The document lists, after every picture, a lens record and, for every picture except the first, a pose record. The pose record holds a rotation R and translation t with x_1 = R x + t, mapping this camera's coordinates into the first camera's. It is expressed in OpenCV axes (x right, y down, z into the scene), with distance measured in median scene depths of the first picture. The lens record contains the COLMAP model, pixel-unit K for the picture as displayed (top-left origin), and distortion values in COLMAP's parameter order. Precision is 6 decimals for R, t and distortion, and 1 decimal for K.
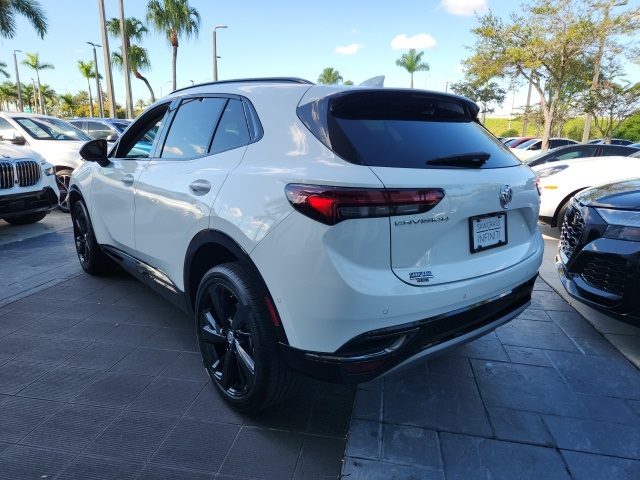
lens RADIAL K [[432.6, 0, 314.6], [0, 432.6, 241.2], [0, 0, 1]] dist [0.060996, -0.046754]
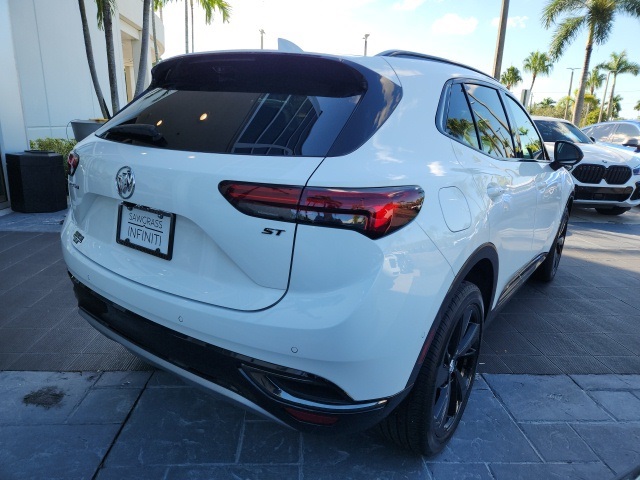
lens RADIAL K [[432.6, 0, 325.0], [0, 432.6, 246.7], [0, 0, 1]] dist [0.060996, -0.046754]
pose [[0.239516, 0.249345, -0.938328, 0.677208], [-0.262369, 0.947124, 0.184711, -0.122774], [0.934770, 0.201947, 0.292272, 0.603541]]
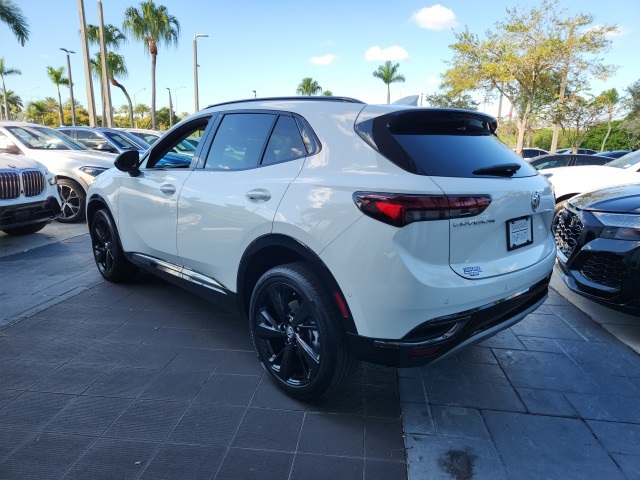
lens RADIAL K [[432.6, 0, 323.6], [0, 432.6, 242.8], [0, 0, 1]] dist [0.060996, -0.046754]
pose [[0.997055, -0.014488, 0.075306, -0.113368], [0.015621, 0.999773, -0.014478, 0.008011], [-0.075079, 0.015611, 0.997055, -0.060085]]
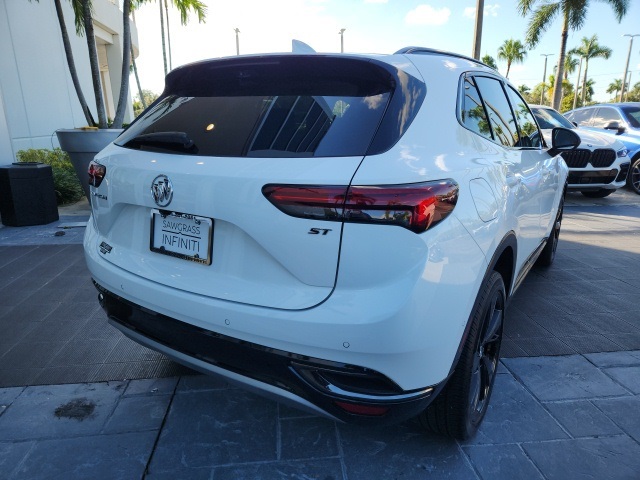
lens RADIAL K [[432.6, 0, 324.0], [0, 432.6, 248.3], [0, 0, 1]] dist [0.060996, -0.046754]
pose [[0.283578, 0.244826, -0.927170, 0.672853], [-0.215098, 0.958463, 0.187301, -0.113423], [0.934514, 0.146318, 0.324461, 0.554144]]
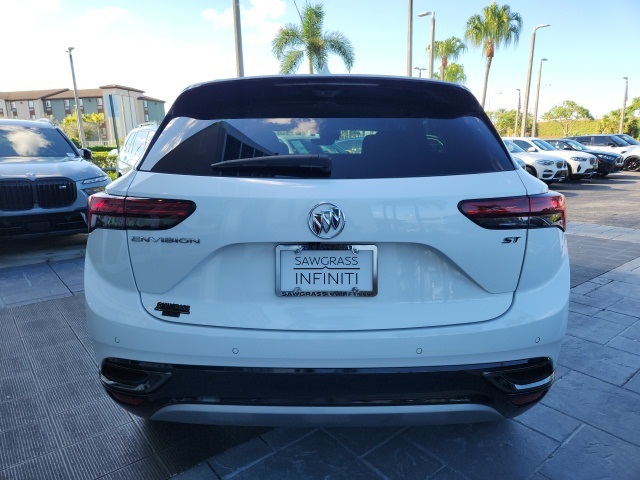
lens RADIAL K [[432.6, 0, 322.2], [0, 432.6, 242.9], [0, 0, 1]] dist [0.060996, -0.046754]
pose [[0.757592, 0.108635, -0.643624, 0.463122], [-0.125766, 0.991871, 0.019379, -0.043895], [0.640497, 0.066265, 0.765096, 0.265811]]
